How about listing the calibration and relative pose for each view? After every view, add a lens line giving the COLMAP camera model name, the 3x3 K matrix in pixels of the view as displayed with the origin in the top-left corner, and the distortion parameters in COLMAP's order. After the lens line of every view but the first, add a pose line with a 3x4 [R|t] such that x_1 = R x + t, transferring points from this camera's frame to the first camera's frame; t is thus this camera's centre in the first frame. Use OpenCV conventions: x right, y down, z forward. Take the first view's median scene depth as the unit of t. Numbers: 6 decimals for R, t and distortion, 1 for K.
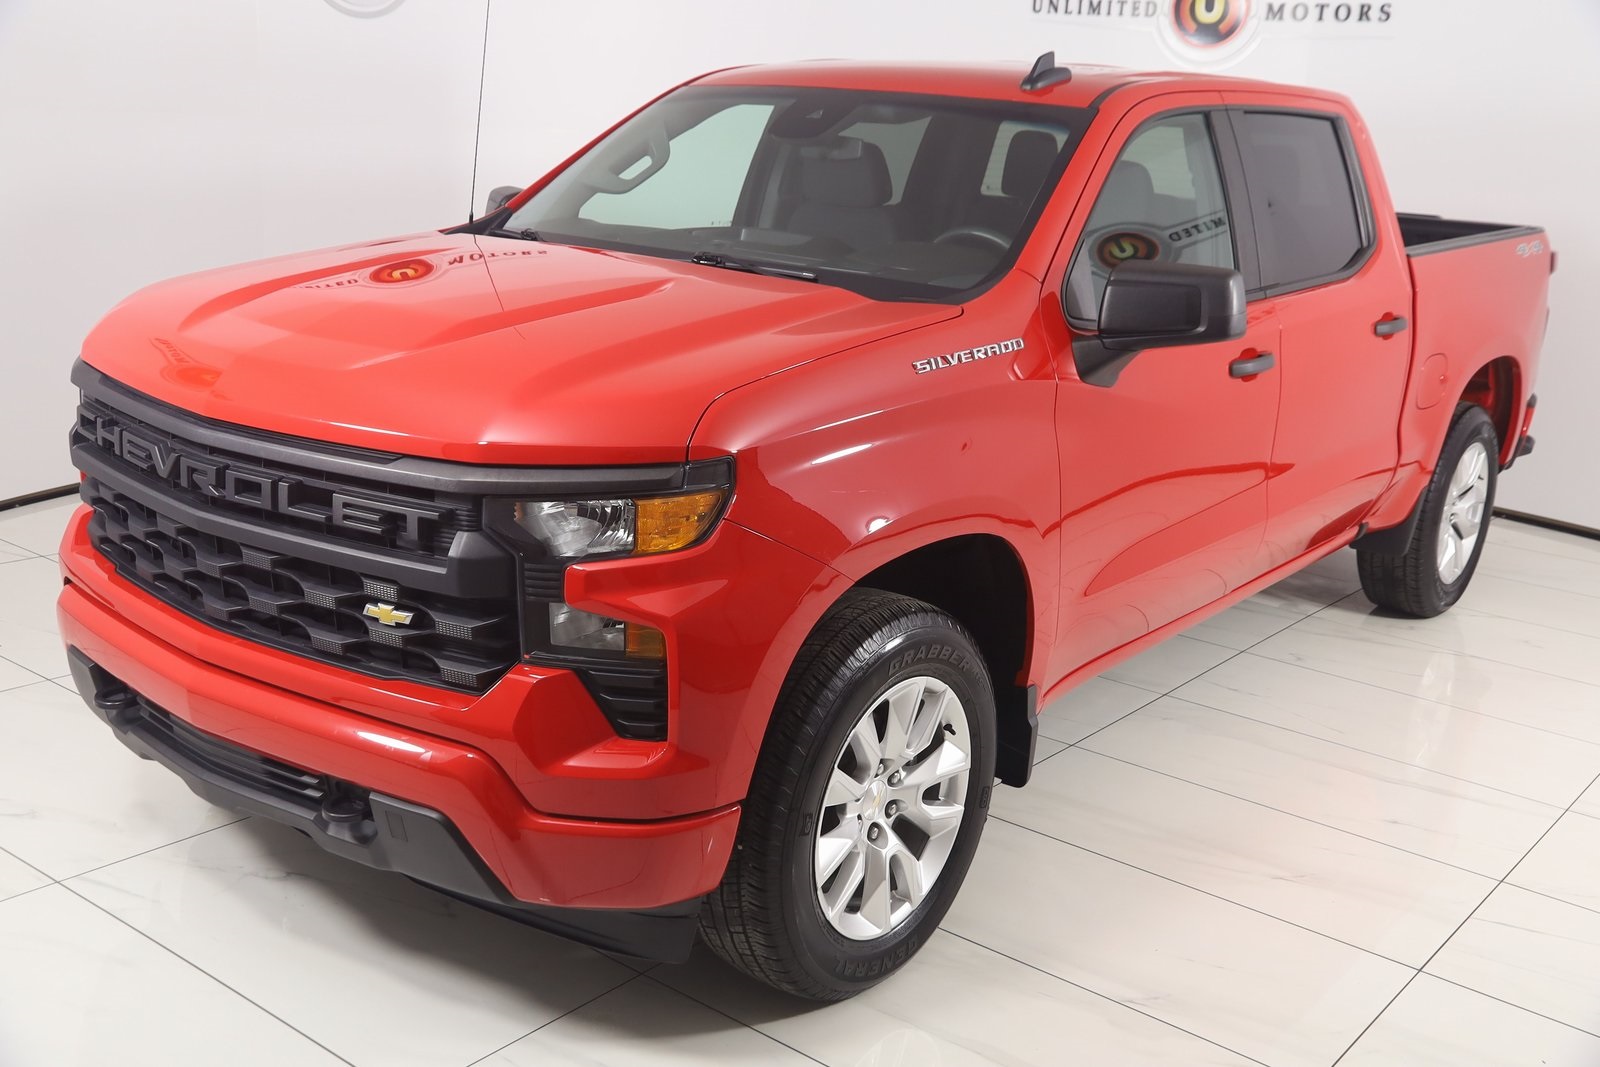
lens RADIAL K [[1595.5, 0, 805.1], [0, 1595.5, 525.2], [0, 0, 1]] dist [0.027574, 0.000000]
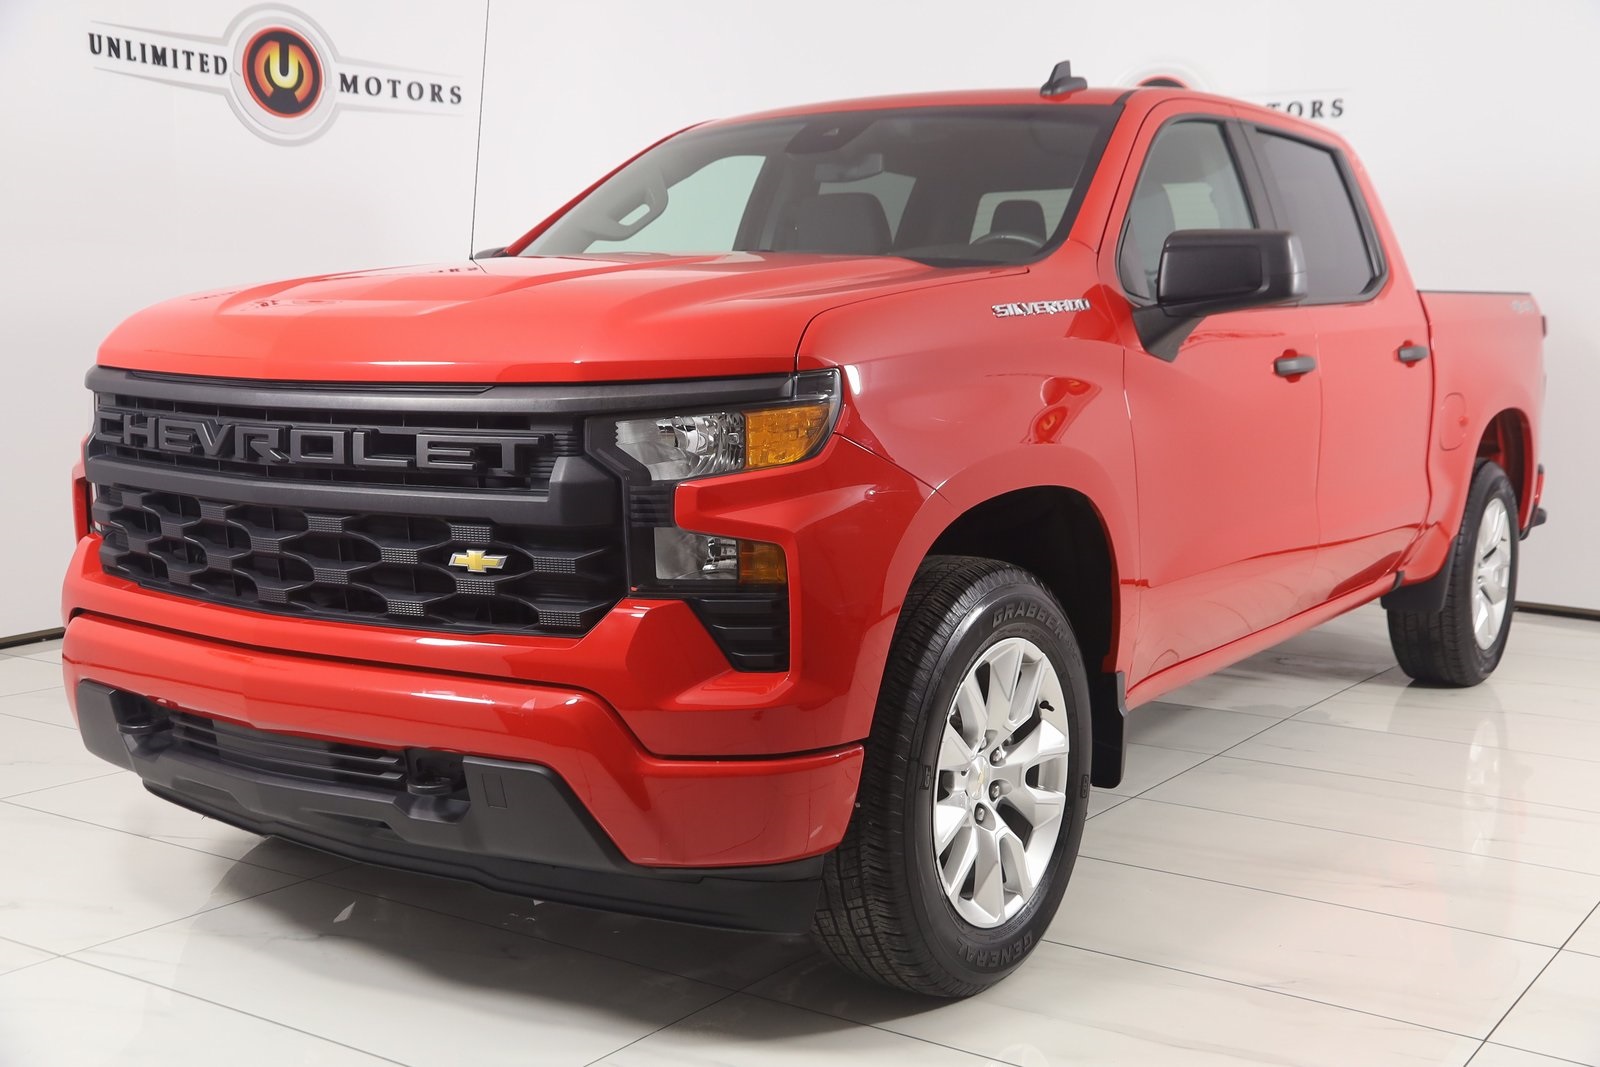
lens RADIAL K [[1745.3, 0, 812.0], [0, 1745.3, 528.6], [0, 0, 1]] dist [0.049094, 0.000000]
pose [[0.996365, -0.053709, 0.066124, -0.114044], [0.062481, 0.988364, -0.138679, 0.164807], [-0.057906, 0.142306, 0.988127, -0.024257]]
